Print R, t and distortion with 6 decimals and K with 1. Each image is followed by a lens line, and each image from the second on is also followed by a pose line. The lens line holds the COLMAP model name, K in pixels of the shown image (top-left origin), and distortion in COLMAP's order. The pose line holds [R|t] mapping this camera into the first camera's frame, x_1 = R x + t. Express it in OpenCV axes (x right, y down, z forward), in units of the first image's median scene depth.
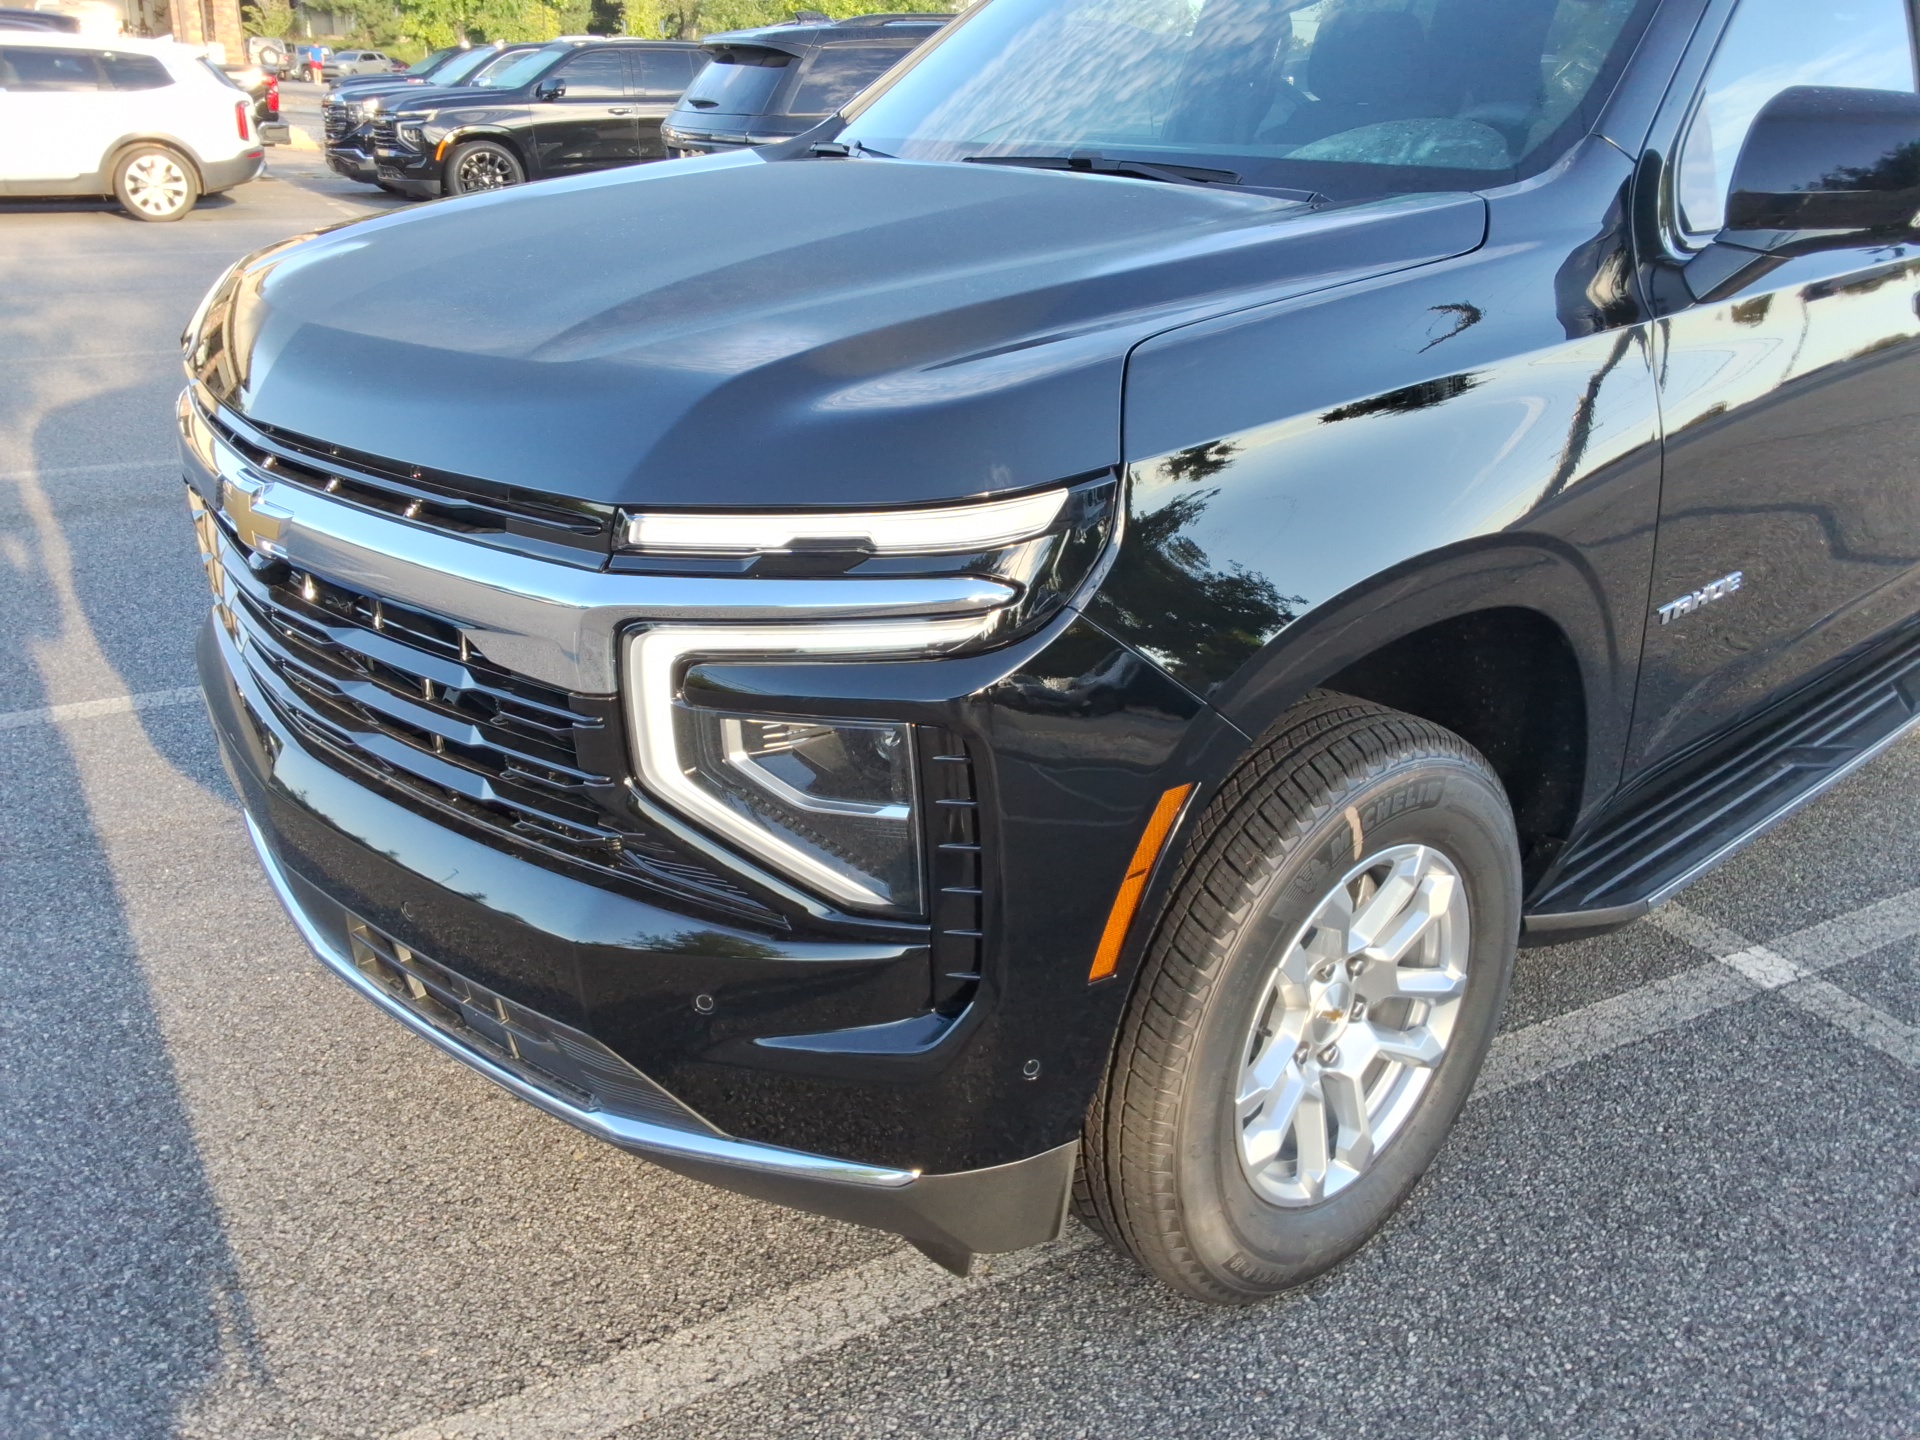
lens RADIAL K [[1540.9, 0, 970.6], [0, 1540.9, 695.0], [0, 0, 1]] dist [0.094587, -0.138883]
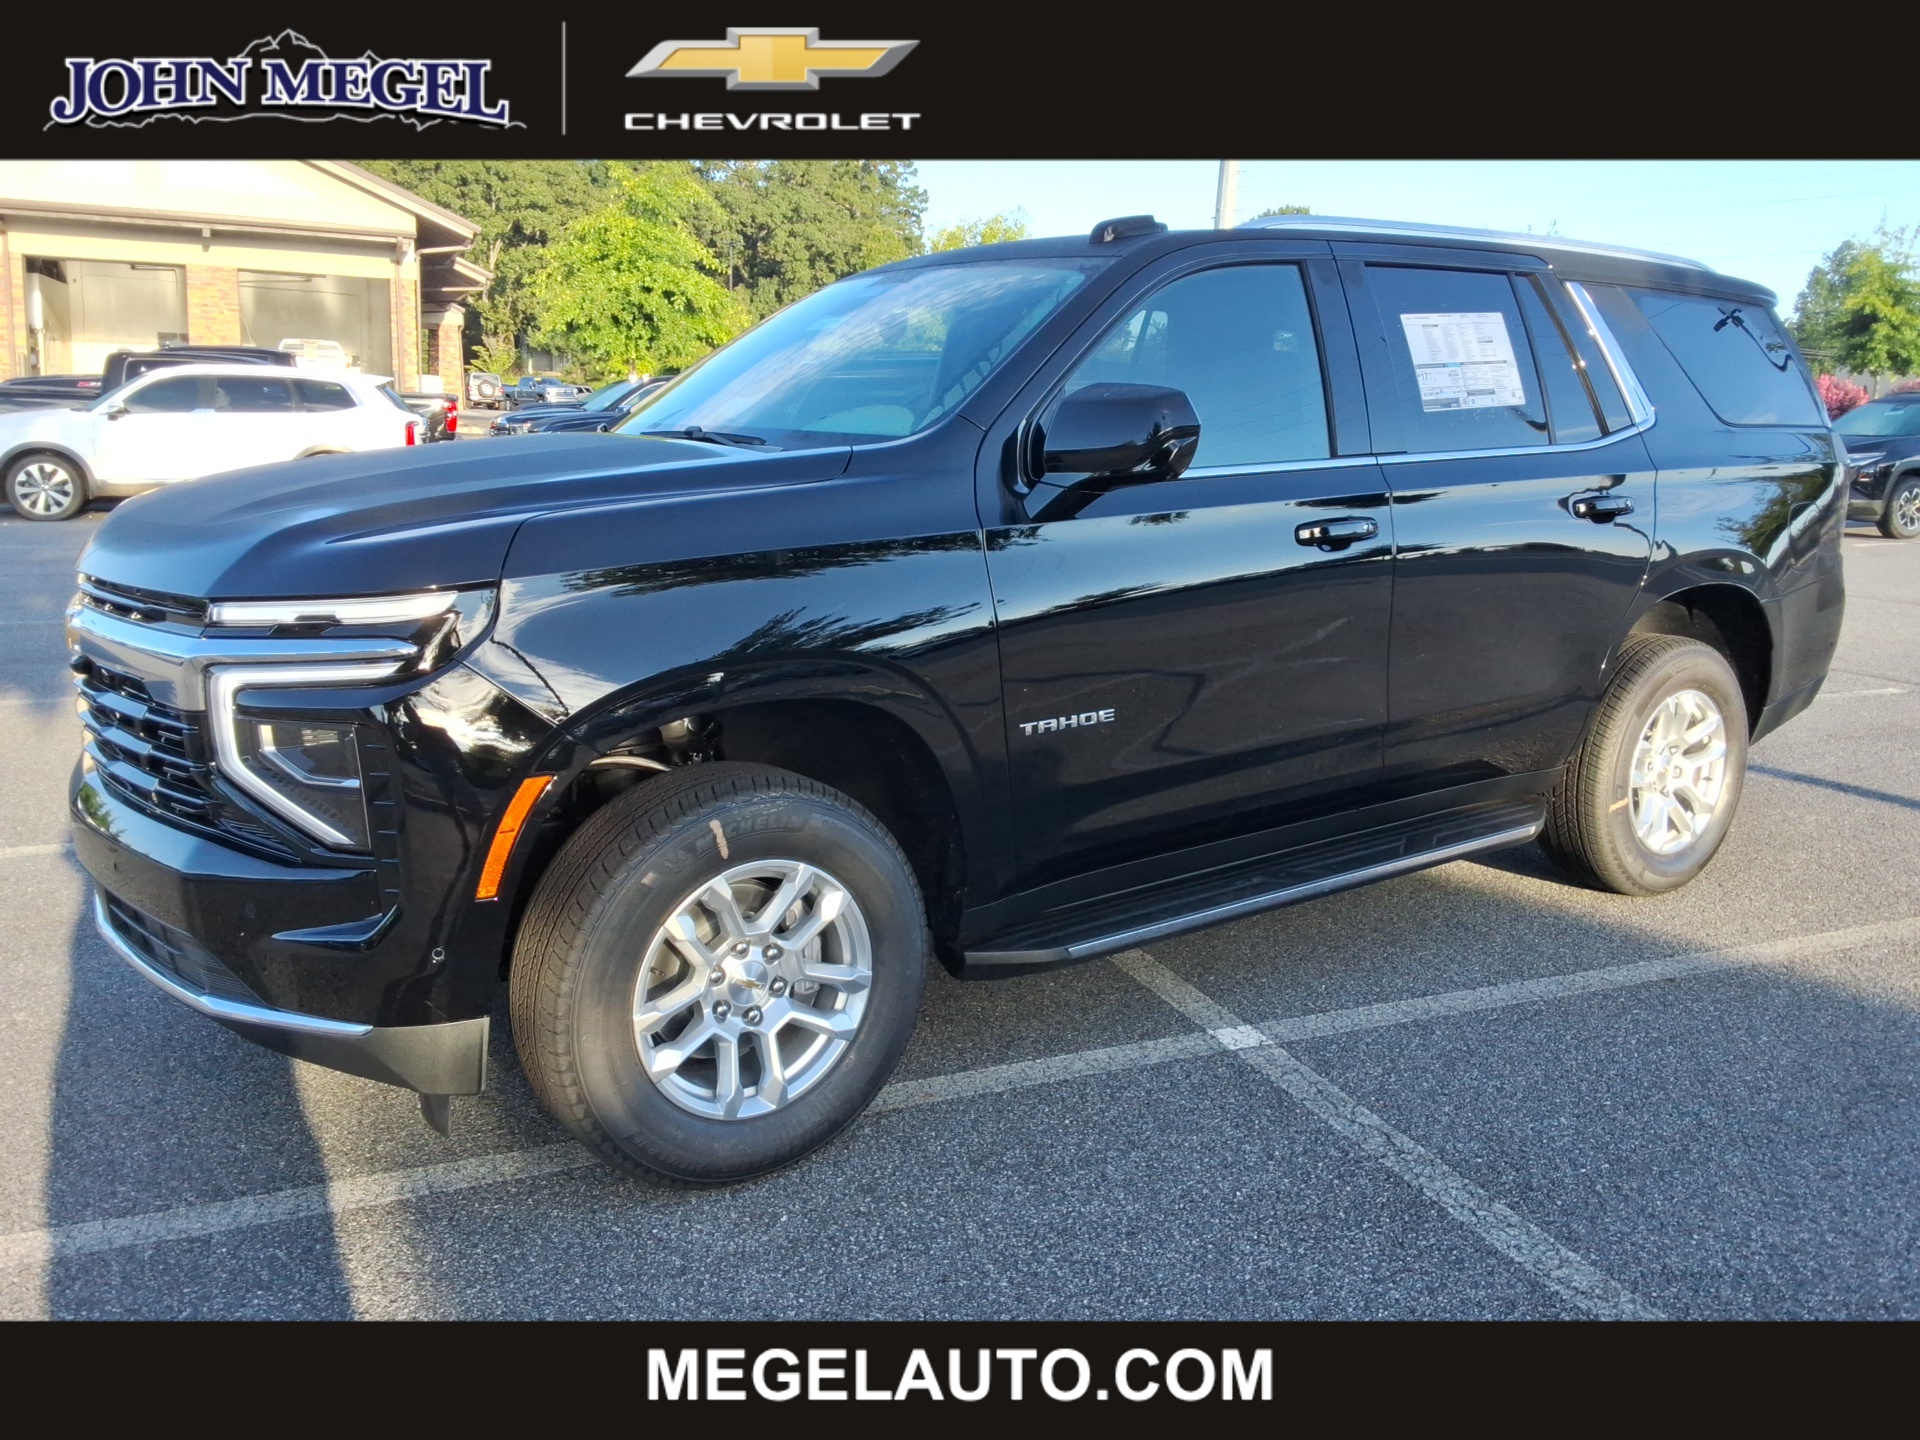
lens RADIAL K [[1545.6, 0, 982.1], [0, 1545.6, 701.6], [0, 0, 1]] dist [0.112142, -0.183890]
pose [[0.994416, 0.016993, -0.104150, 0.634577], [-0.036331, 0.981744, -0.186707, 0.223286], [0.099076, 0.189448, 0.976879, -0.472451]]
